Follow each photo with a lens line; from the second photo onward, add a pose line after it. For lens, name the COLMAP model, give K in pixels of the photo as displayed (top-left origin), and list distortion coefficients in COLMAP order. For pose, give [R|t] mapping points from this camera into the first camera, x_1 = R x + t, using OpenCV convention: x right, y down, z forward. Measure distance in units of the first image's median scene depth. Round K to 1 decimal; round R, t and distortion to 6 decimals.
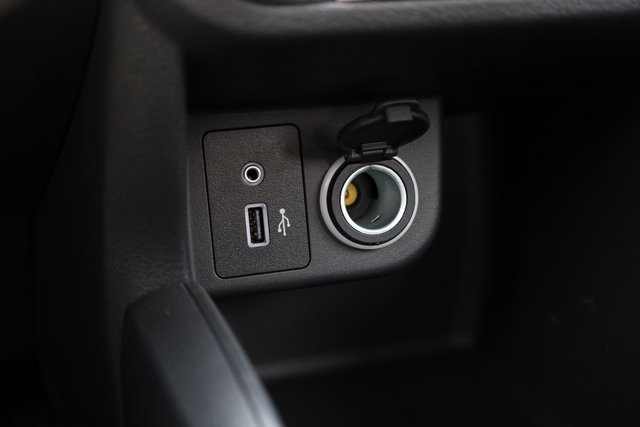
lens RADIAL K [[925.8, 0, 320.1], [0, 925.8, 213.6], [0, 0, 1]] dist [0.023524, 0.000000]
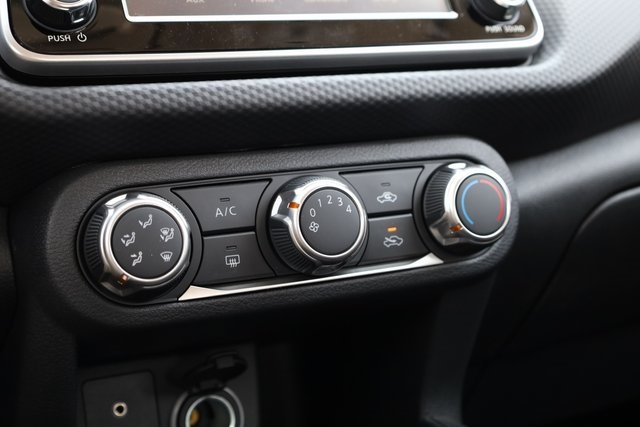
lens RADIAL K [[925.8, 0, 305.9], [0, 925.8, 208.1], [0, 0, 1]] dist [0.023524, 0.000000]
pose [[0.986169, -0.043548, 0.159922, -0.009293], [0.074421, 0.978476, -0.192474, -0.050178], [-0.148098, 0.201714, 0.968183, -0.415759]]
